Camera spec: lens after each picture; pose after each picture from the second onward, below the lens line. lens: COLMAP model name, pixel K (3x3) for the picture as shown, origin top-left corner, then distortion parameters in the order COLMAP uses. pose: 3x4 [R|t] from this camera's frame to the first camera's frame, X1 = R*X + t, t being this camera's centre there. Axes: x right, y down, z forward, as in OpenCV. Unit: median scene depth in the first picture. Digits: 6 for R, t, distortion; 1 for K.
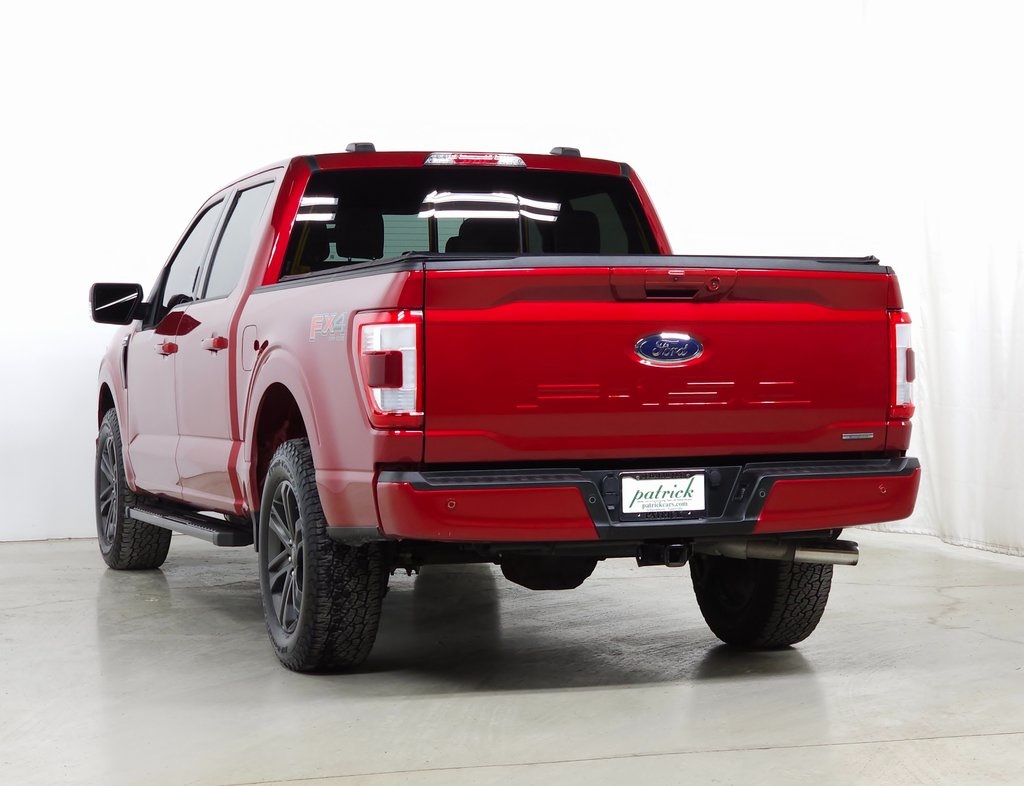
lens RADIAL K [[2380.1, 0, 512.0], [0, 2380.1, 393.0], [0, 0, 1]] dist [-0.937106, 15.578907]
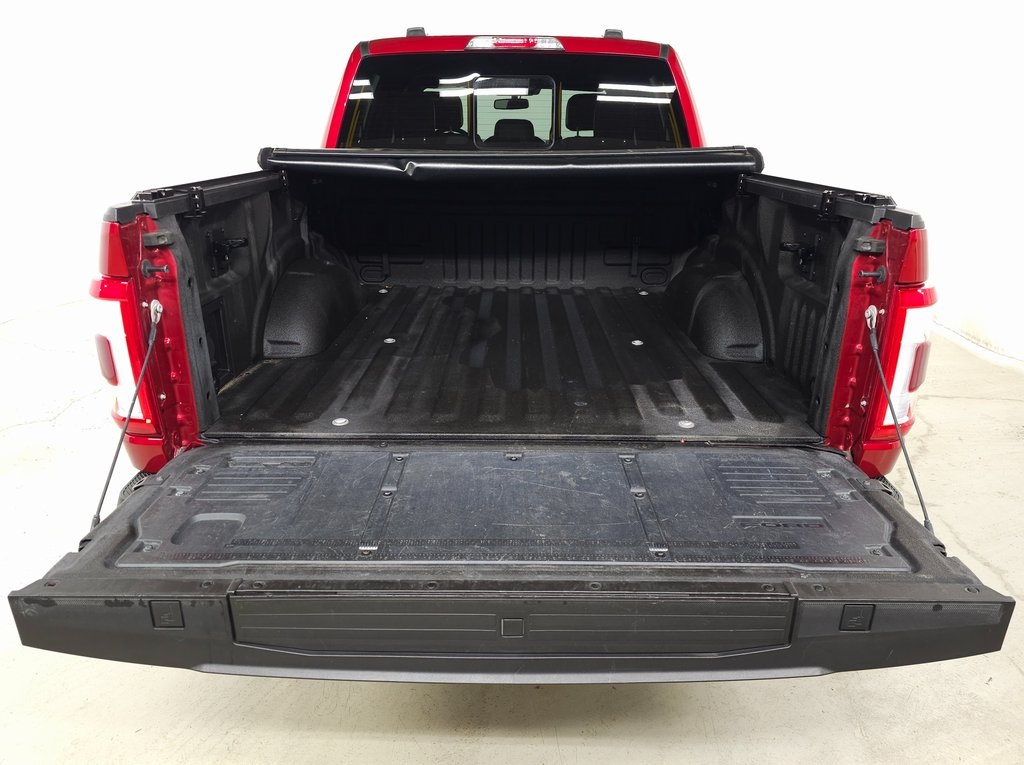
lens RADIAL K [[701.3, 0, 512.0], [0, 701.3, 382.5], [0, 0, 1]] dist [0.044630, -0.058226]
pose [[0.940301, 0.133305, -0.313151, 0.128683], [-0.020755, 0.940849, 0.338189, -0.075437], [0.339710, -0.311500, 0.887448, 0.807984]]
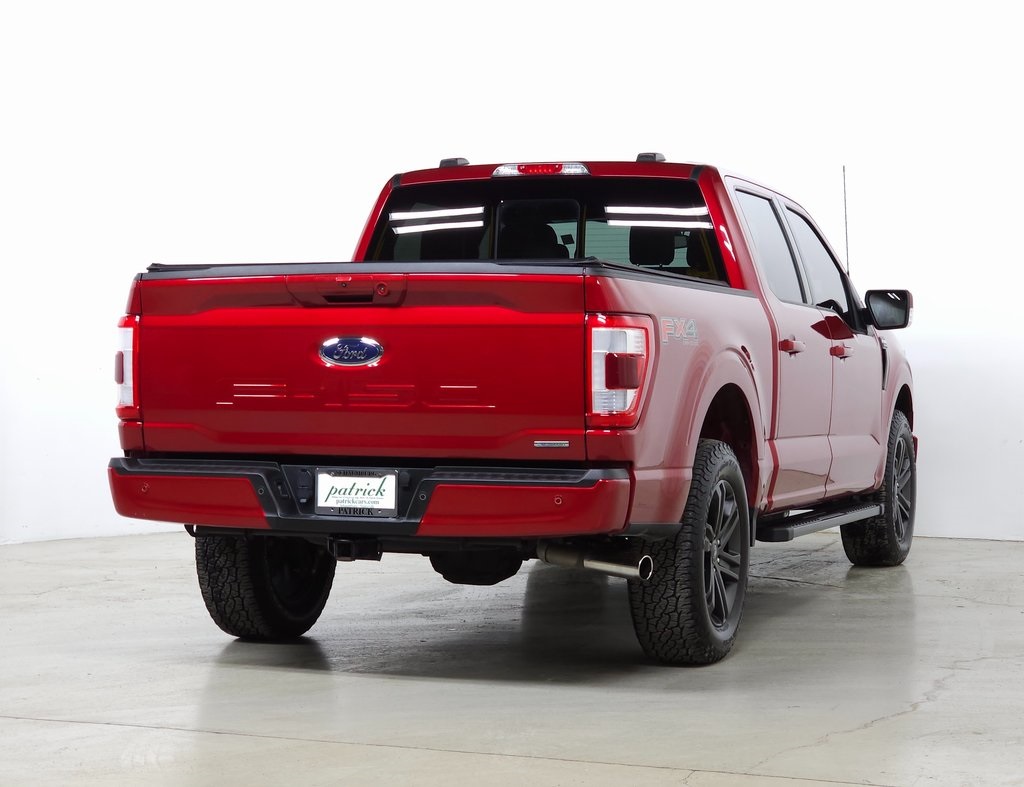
lens RADIAL K [[2380.1, 0, 512.0], [0, 2380.1, 393.5], [0, 0, 1]] dist [-0.937106, 15.578907]
pose [[0.765788, 0.021134, -0.642746, 0.782199], [-0.022426, 0.999730, 0.006154, -0.008291], [0.642703, 0.009701, 0.766054, 0.244039]]
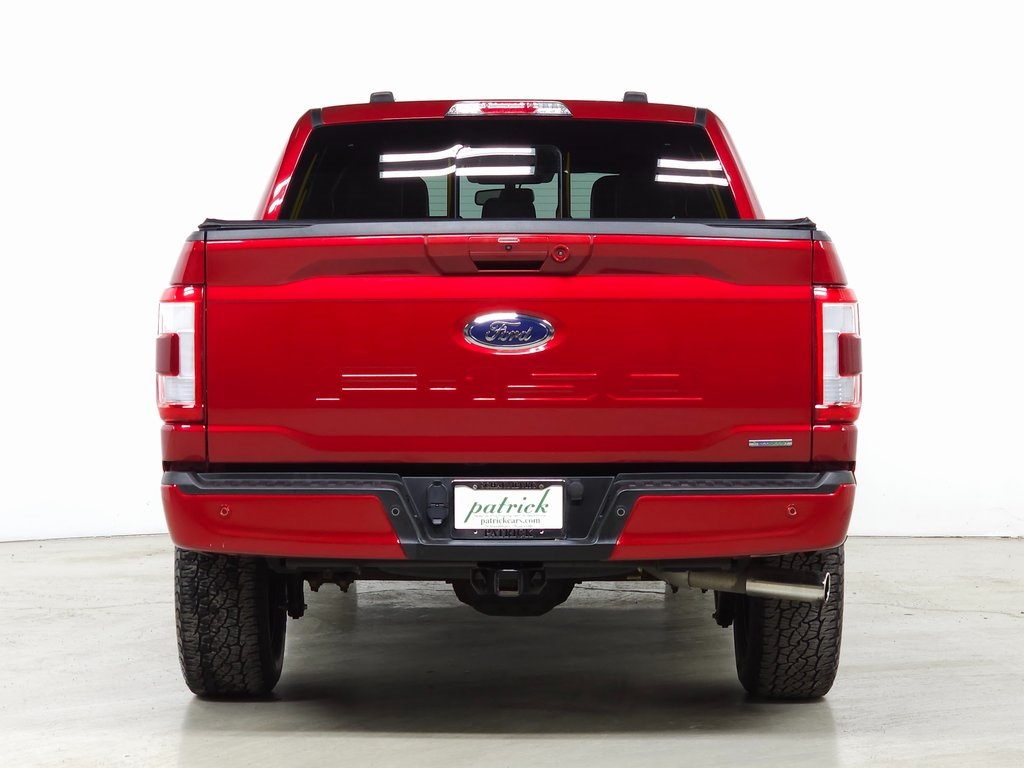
lens RADIAL K [[2710.4, 0, 512.0], [0, 2710.4, 384.0], [0, 0, 1]] dist [-1.329391, 24.709020]
pose [[0.940932, 0.013801, -0.338313, 0.382518], [-0.012642, 0.999904, 0.005631, -0.005931], [0.338359, -0.001021, 0.941017, 0.110811]]
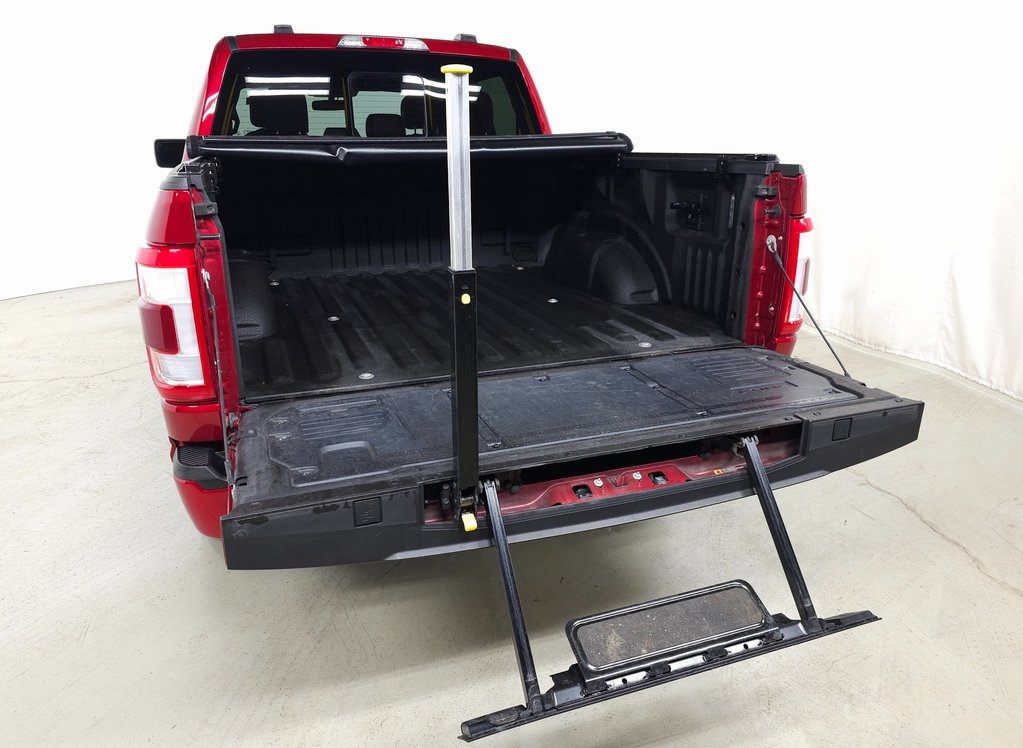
lens RADIAL K [[723.2, 0, 511.5], [0, 723.2, 374.0], [0, 0, 1]] dist [0.024347, -0.002506]
pose [[0.999897, 0.001963, 0.014218, 0.051907], [-0.006110, 0.954578, 0.297898, -0.061486], [-0.012987, -0.297954, 0.954492, 0.742759]]
